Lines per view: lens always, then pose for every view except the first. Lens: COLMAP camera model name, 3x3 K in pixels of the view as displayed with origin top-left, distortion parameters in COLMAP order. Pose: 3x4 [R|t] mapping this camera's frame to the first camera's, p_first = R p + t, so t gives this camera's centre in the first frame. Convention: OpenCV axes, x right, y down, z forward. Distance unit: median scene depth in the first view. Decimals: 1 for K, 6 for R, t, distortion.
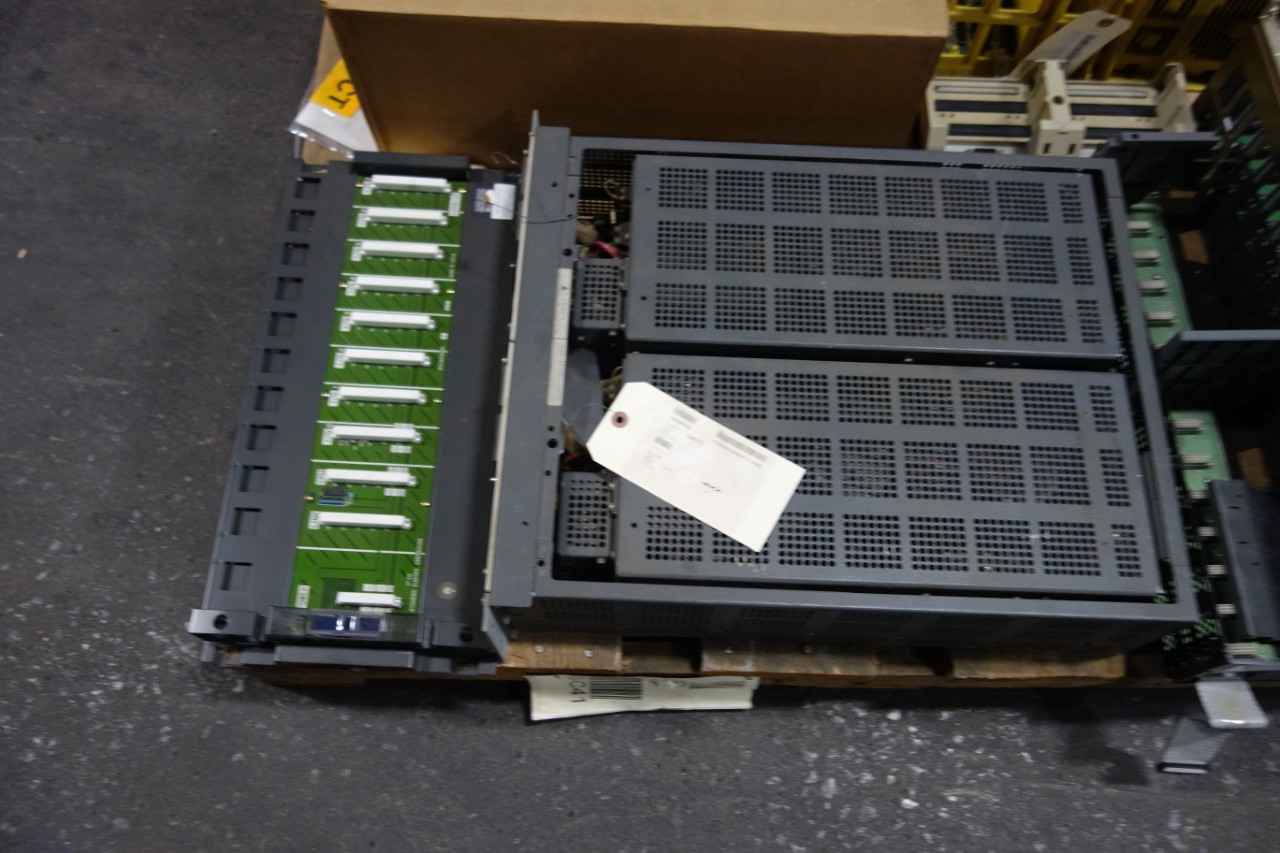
lens RADIAL K [[1007.0, 0, 637.8], [0, 1007.0, 425.9], [0, 0, 1]] dist [-0.012792, -0.012988]
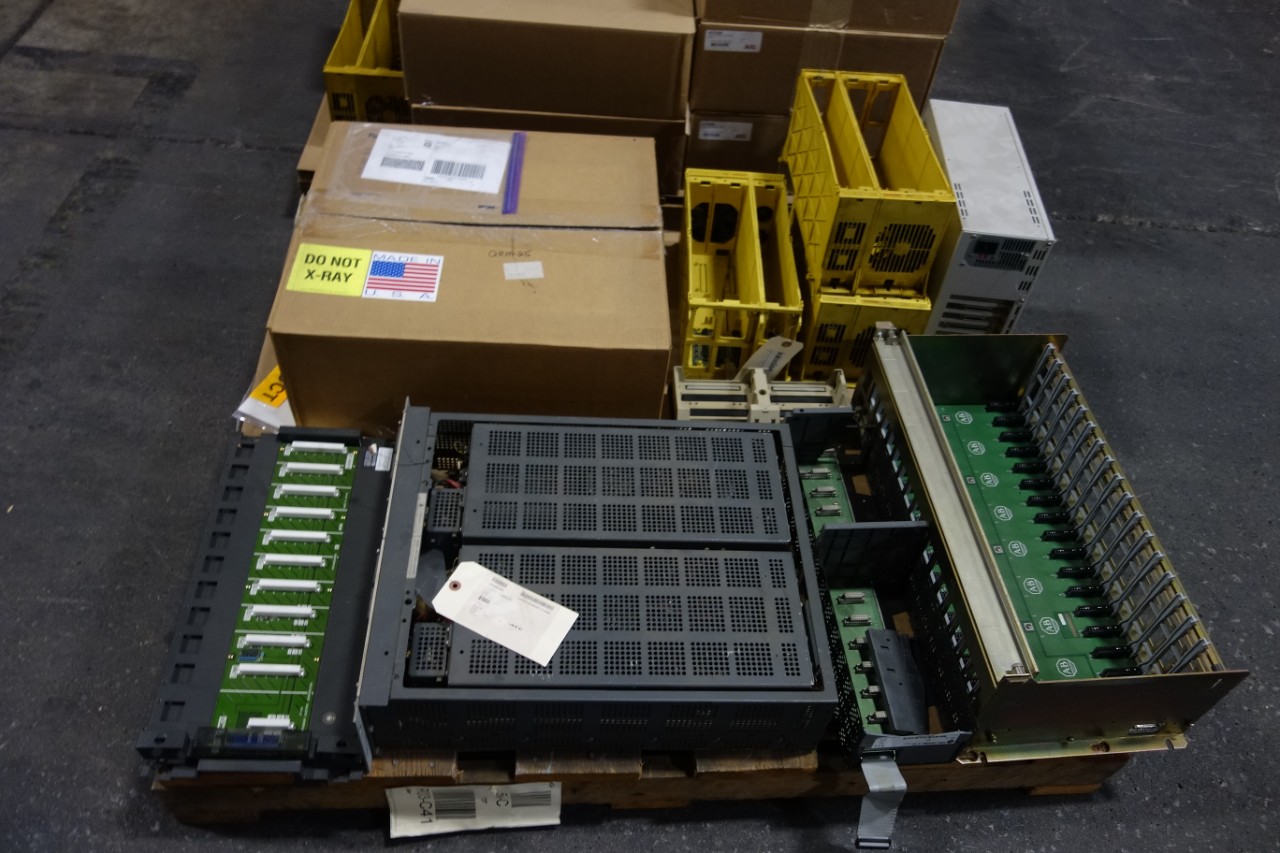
lens RADIAL K [[1007.0, 0, 641.8], [0, 1007.0, 427.3], [0, 0, 1]] dist [-0.012792, -0.012988]
pose [[0.994696, -0.006796, 0.102630, 0.091732], [0.039513, 0.946497, -0.320284, 0.225335], [-0.094962, 0.322640, 0.941746, -0.435745]]
